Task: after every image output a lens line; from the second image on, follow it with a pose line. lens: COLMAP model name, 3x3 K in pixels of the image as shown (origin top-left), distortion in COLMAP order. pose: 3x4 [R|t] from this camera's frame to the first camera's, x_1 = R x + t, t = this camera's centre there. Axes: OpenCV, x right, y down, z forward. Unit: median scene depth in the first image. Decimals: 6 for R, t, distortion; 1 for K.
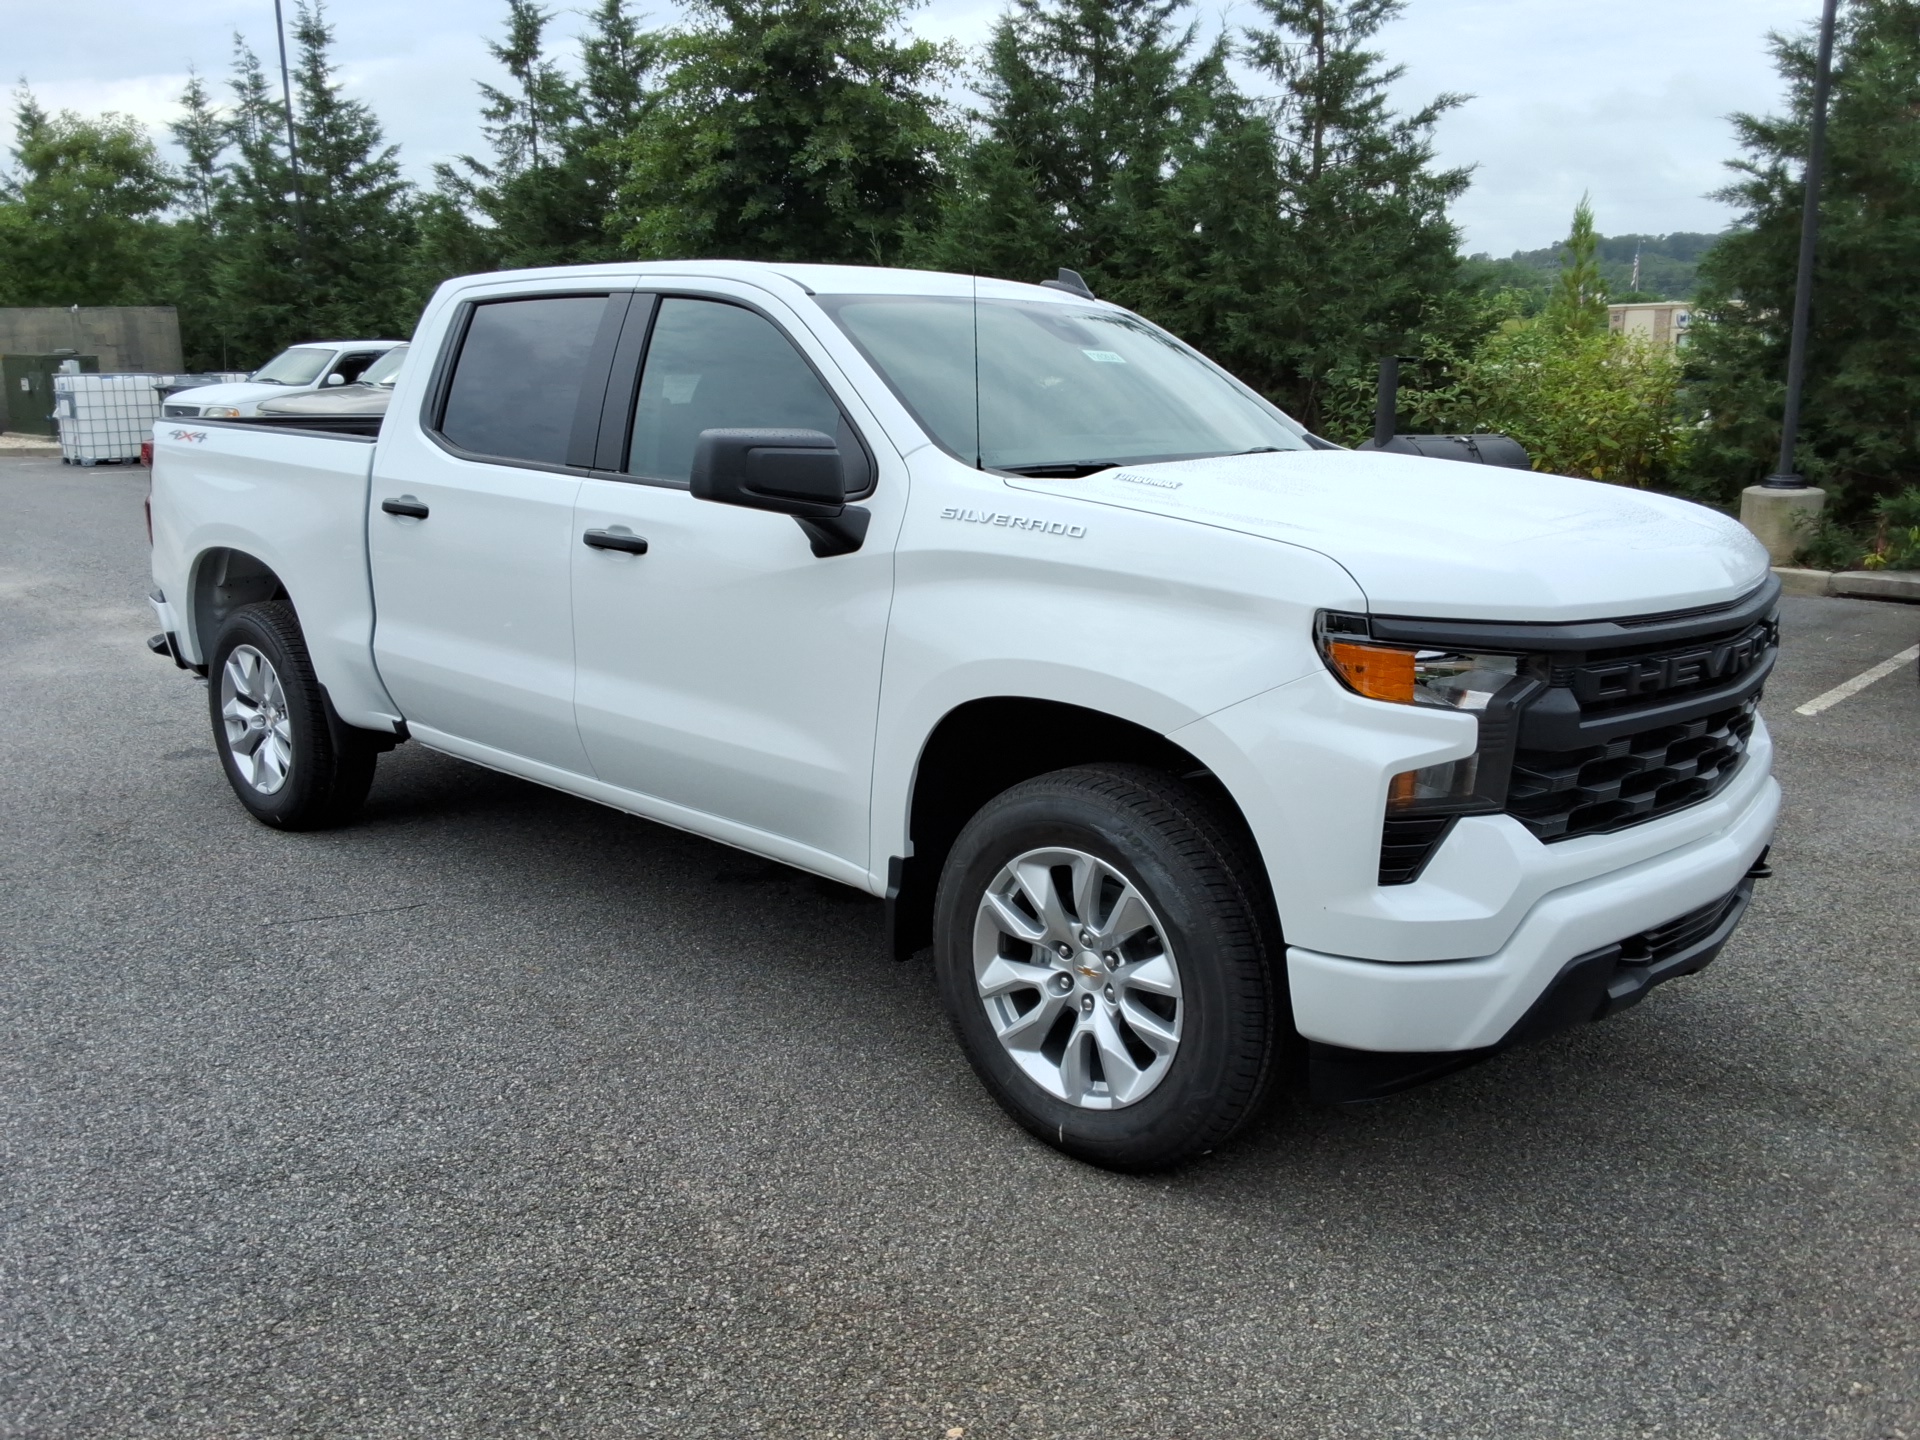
lens RADIAL K [[1546.2, 0, 970.4], [0, 1546.2, 714.4], [0, 0, 1]] dist [0.084627, -0.130369]
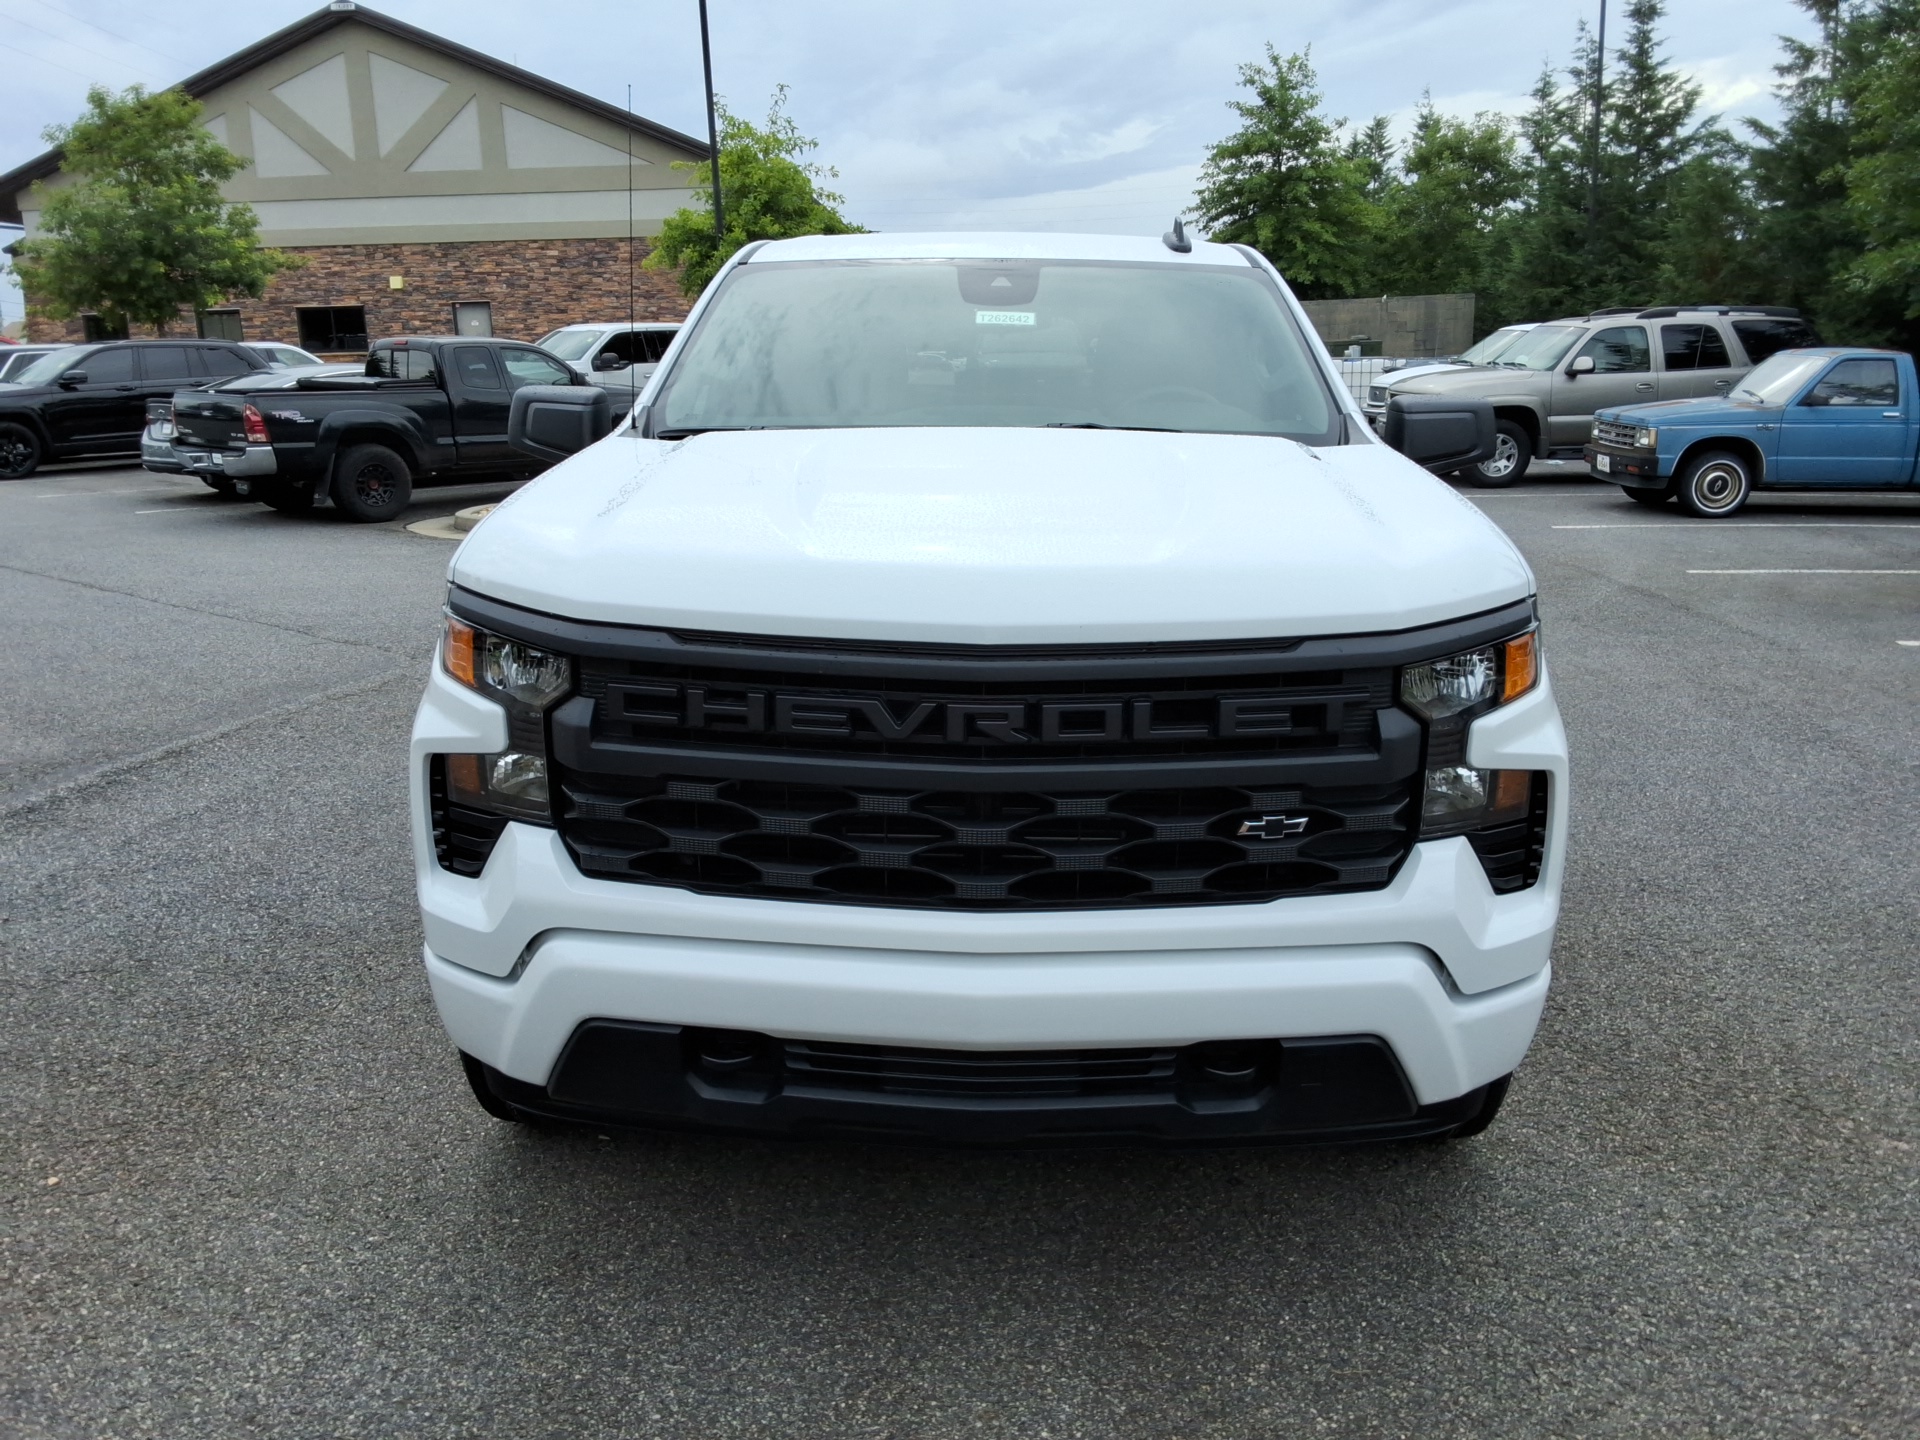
lens RADIAL K [[1546.2, 0, 965.6], [0, 1546.2, 713.8], [0, 0, 1]] dist [0.084627, -0.130369]
pose [[0.647443, 0.166541, -0.743695, 0.110381], [-0.159272, 0.983851, 0.081662, -0.010692], [0.745285, 0.065578, 0.663513, 0.056681]]
